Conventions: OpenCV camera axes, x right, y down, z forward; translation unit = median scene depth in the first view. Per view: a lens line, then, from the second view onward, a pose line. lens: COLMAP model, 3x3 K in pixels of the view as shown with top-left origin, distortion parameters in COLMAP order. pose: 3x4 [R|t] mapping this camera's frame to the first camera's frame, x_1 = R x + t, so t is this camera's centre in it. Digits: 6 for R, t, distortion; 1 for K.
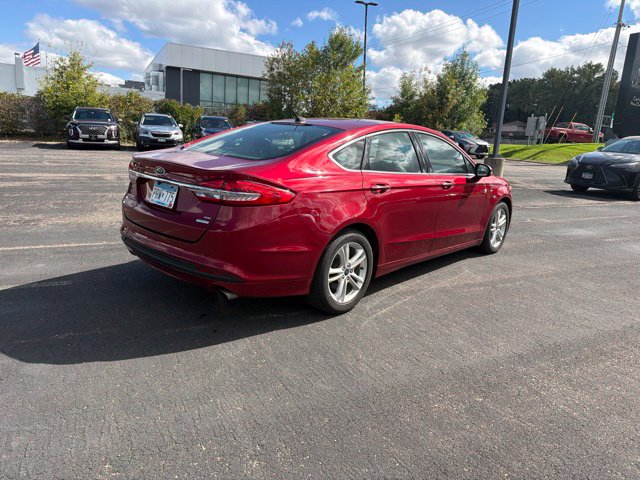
lens RADIAL K [[447.4, 0, 321.6], [0, 447.4, 239.1], [0, 0, 1]] dist [0.031545, -0.040862]
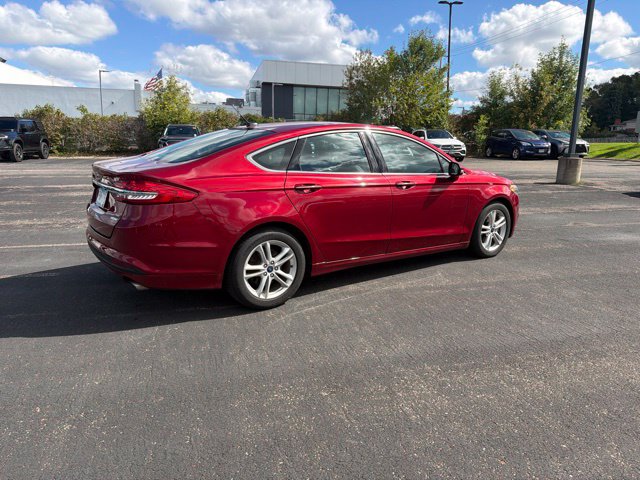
lens RADIAL K [[446.8, 0, 321.7], [0, 446.8, 245.3], [0, 0, 1]] dist [0.032232, -0.040034]
pose [[0.976059, 0.009347, -0.217304, 0.087412], [-0.010277, 0.999942, -0.003151, 0.004510], [0.217262, 0.005309, 0.976099, 0.003617]]
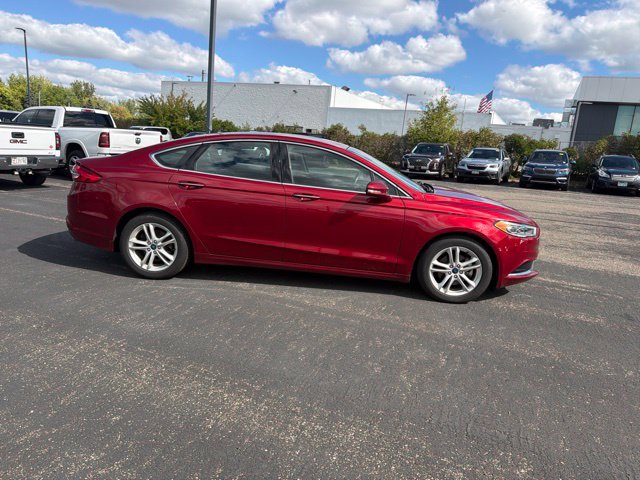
lens RADIAL K [[447.4, 0, 321.6], [0, 447.4, 239.1], [0, 0, 1]] dist [0.031545, -0.040862]
pose [[0.627392, 0.146461, -0.764806, 0.292626], [-0.209807, 0.977626, 0.015105, -0.014760], [0.749907, 0.150985, 0.644084, 0.117048]]
